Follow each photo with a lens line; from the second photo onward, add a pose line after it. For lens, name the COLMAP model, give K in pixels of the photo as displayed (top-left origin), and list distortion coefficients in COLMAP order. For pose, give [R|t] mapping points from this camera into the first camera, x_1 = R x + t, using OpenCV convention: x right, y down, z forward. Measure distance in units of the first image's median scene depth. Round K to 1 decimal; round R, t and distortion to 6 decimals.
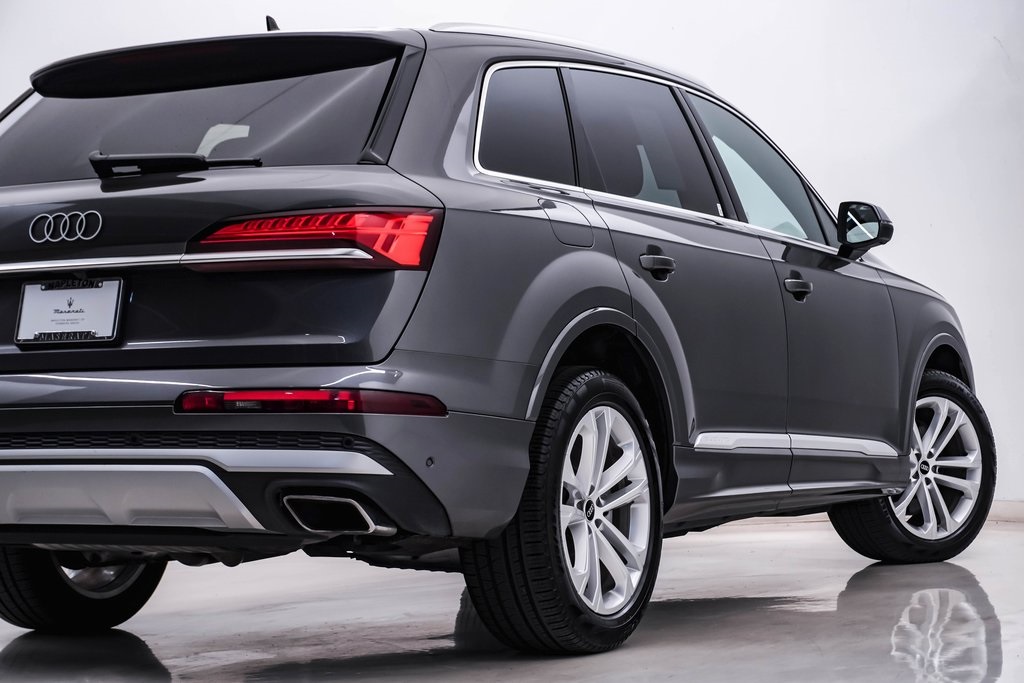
lens RADIAL K [[2177.0, 0, 513.0], [0, 2177.0, 340.8], [0, 0, 1]] dist [0.011088, 0.000000]
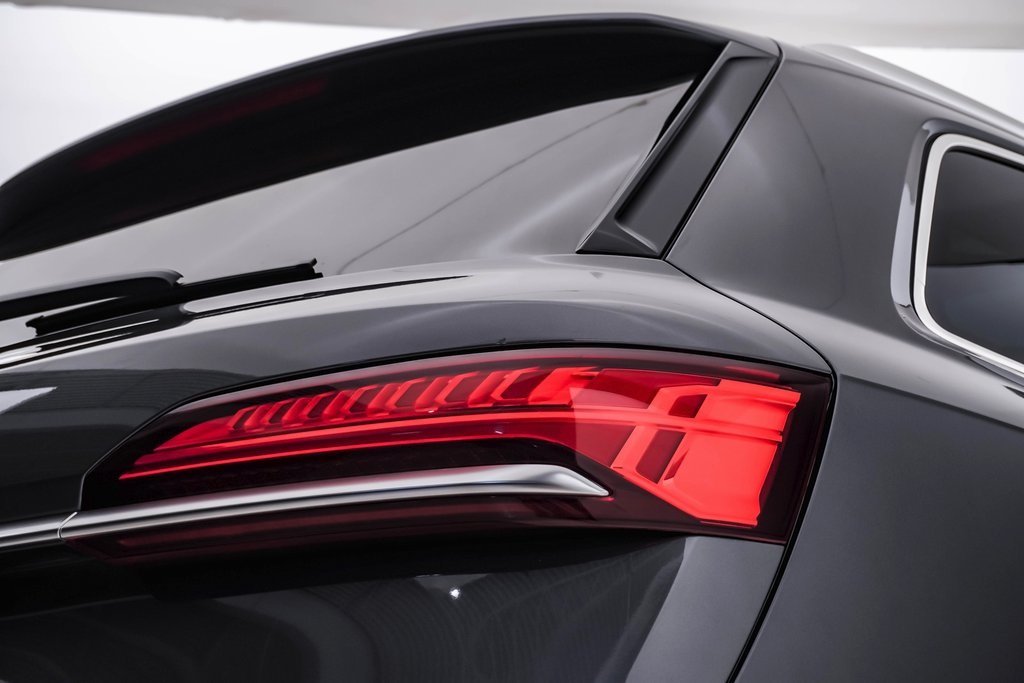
lens RADIAL K [[2177.0, 0, 518.8], [0, 2177.0, 341.8], [0, 0, 1]] dist [0.011088, 0.000000]
pose [[0.983148, -0.036134, -0.179205, -0.018546], [-0.010561, 0.967408, -0.253002, 0.019900], [0.182506, 0.250631, 0.950724, 0.657380]]
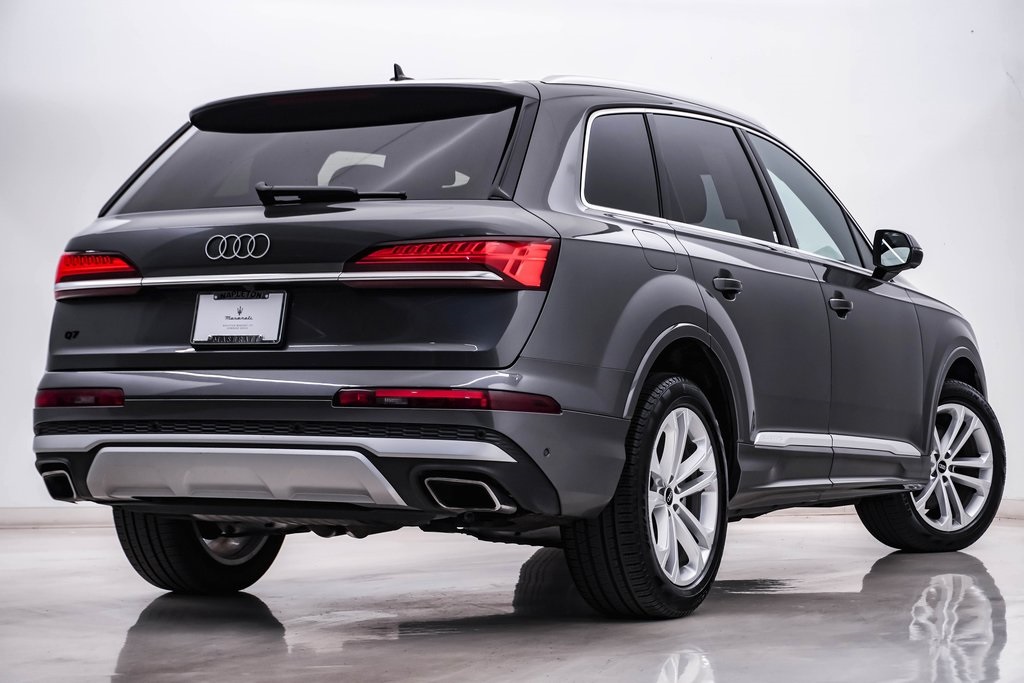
lens RADIAL K [[2177.0, 0, 504.6], [0, 2177.0, 342.5], [0, 0, 1]] dist [0.011088, 0.000000]
pose [[0.999761, 0.021594, 0.003537, -0.063665], [-0.021609, 0.999758, 0.004208, -0.008384], [-0.003446, -0.004283, 0.999985, -0.180917]]
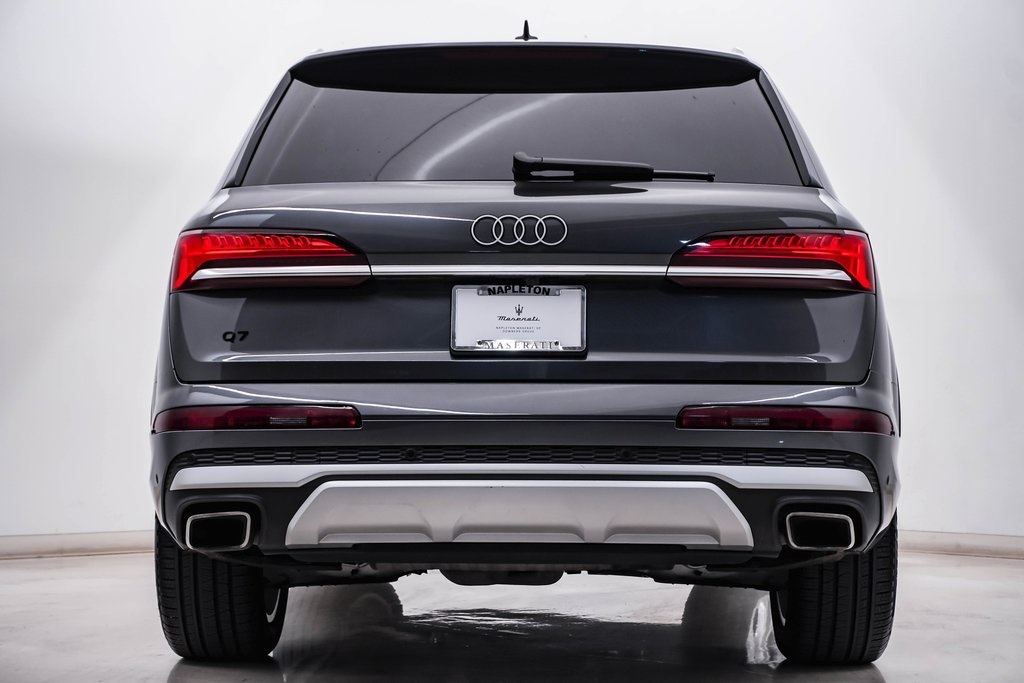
lens RADIAL K [[2177.0, 0, 513.6], [0, 2177.0, 346.5], [0, 0, 1]] dist [0.011088, 0.000000]
pose [[0.888476, 0.034106, 0.457654, -0.640681], [-0.032530, 0.999407, -0.011328, 0.009400], [-0.457769, -0.004823, 0.889058, 0.154628]]
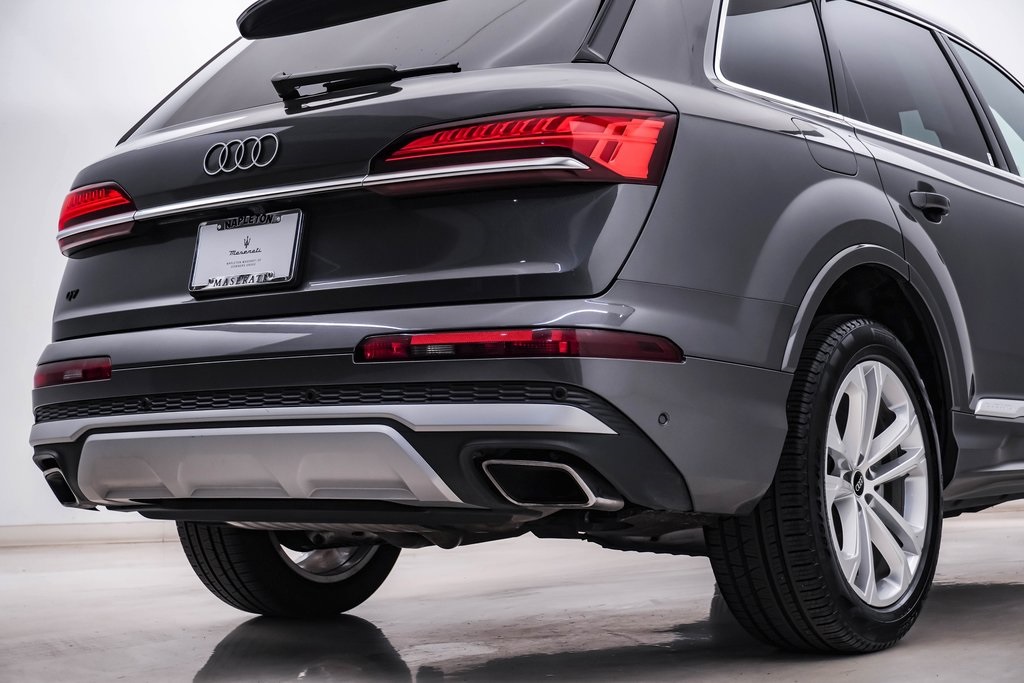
lens RADIAL K [[1647.4, 0, 512.7], [0, 1647.4, 344.5], [0, 0, 1]] dist [-0.026915, 0.000000]
pose [[0.988599, -0.015335, -0.149791, -0.001395], [0.011986, 0.999658, -0.023237, 0.039806], [0.150097, 0.021177, 0.988445, 0.369918]]
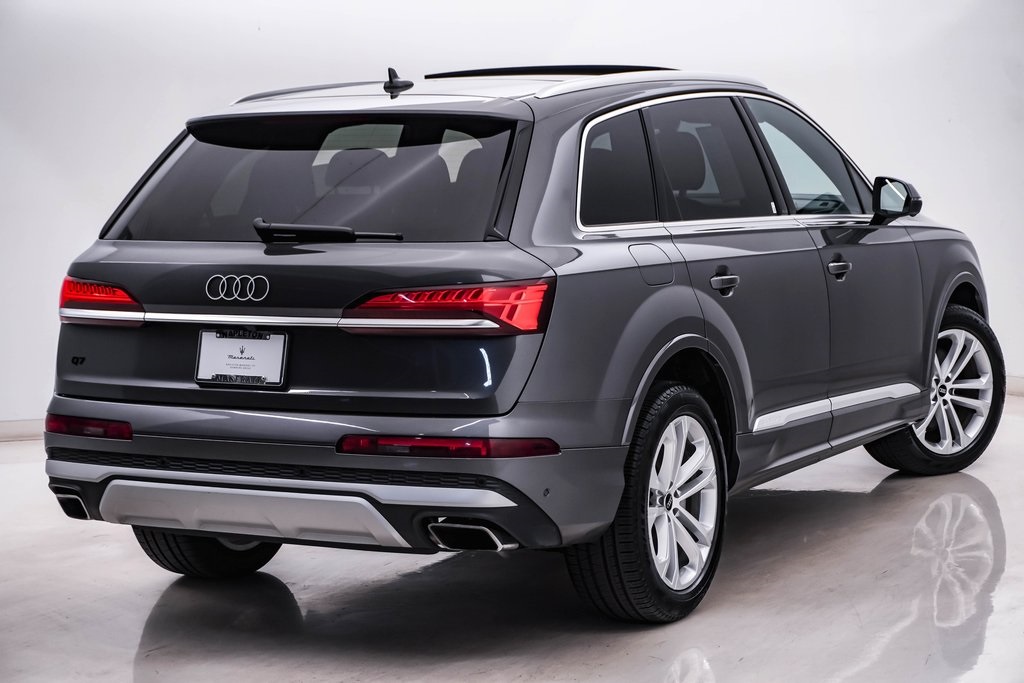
lens RADIAL K [[2177.0, 0, 517.7], [0, 2177.0, 343.1], [0, 0, 1]] dist [0.011088, 0.000000]
pose [[0.999997, -0.000449, 0.002361, -0.054553], [0.000141, 0.991683, 0.128706, -0.175713], [-0.002399, -0.128705, 0.991680, -0.188183]]
